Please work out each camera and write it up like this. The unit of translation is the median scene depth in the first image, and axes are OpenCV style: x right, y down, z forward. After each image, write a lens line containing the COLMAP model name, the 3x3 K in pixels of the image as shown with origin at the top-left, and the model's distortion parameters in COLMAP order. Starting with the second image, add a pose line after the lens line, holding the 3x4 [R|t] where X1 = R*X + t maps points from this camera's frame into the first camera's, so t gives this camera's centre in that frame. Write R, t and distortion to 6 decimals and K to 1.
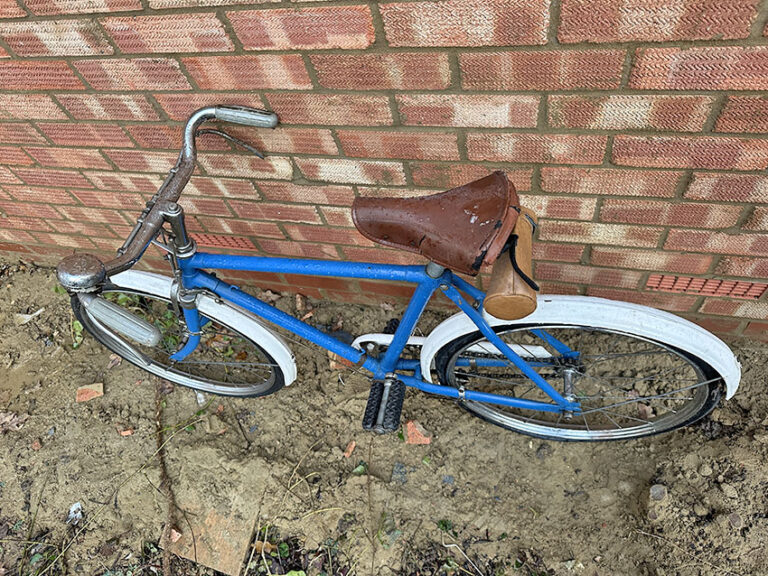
lens RADIAL K [[590.9, 0, 369.9], [0, 590.9, 278.8], [0, 0, 1]] dist [-0.007106, -0.001026]
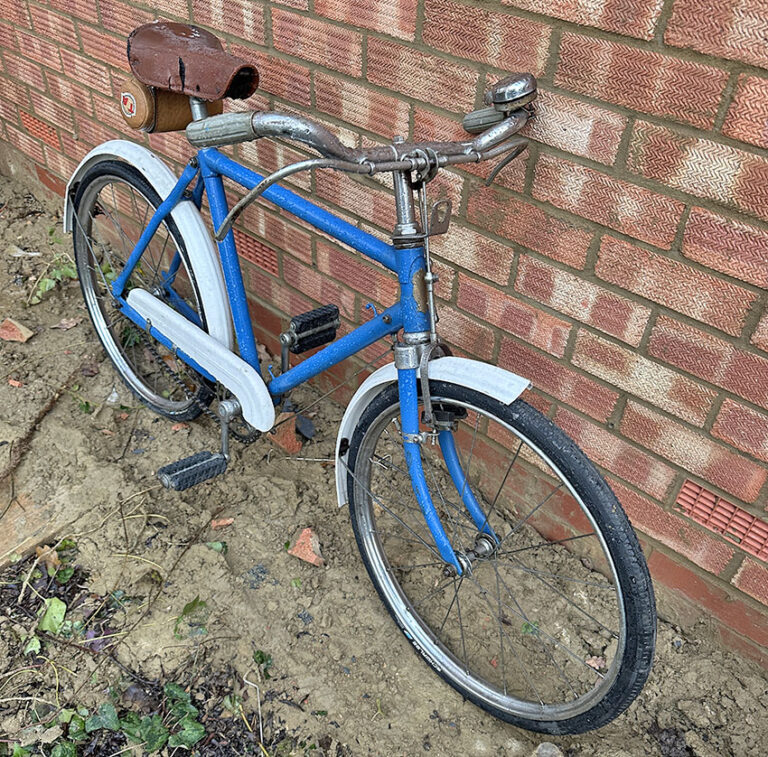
lens RADIAL K [[771.2, 0, 385.1], [0, 771.2, 378.0], [0, 0, 1]] dist [0.000388, 0.000000]
pose [[0.840339, 0.498112, -0.213810, 0.317358], [-0.540683, 0.798356, -0.265121, 0.361087], [0.038637, 0.338395, 0.940211, 0.046892]]
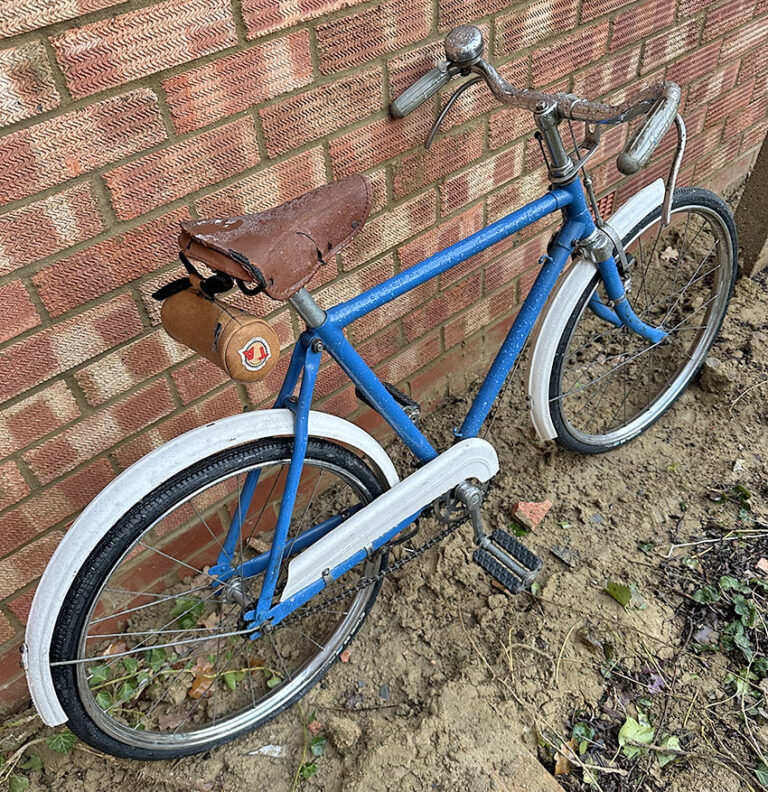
lens RADIAL K [[778.3, 0, 384.6], [0, 778.3, 397.5], [0, 0, 1]] dist [-0.009013, 0.000000]
pose [[0.554558, -0.416851, 0.720209, -0.862404], [0.683196, 0.722196, -0.108056, 0.161341], [-0.475089, 0.551967, 0.685291, 0.374032]]
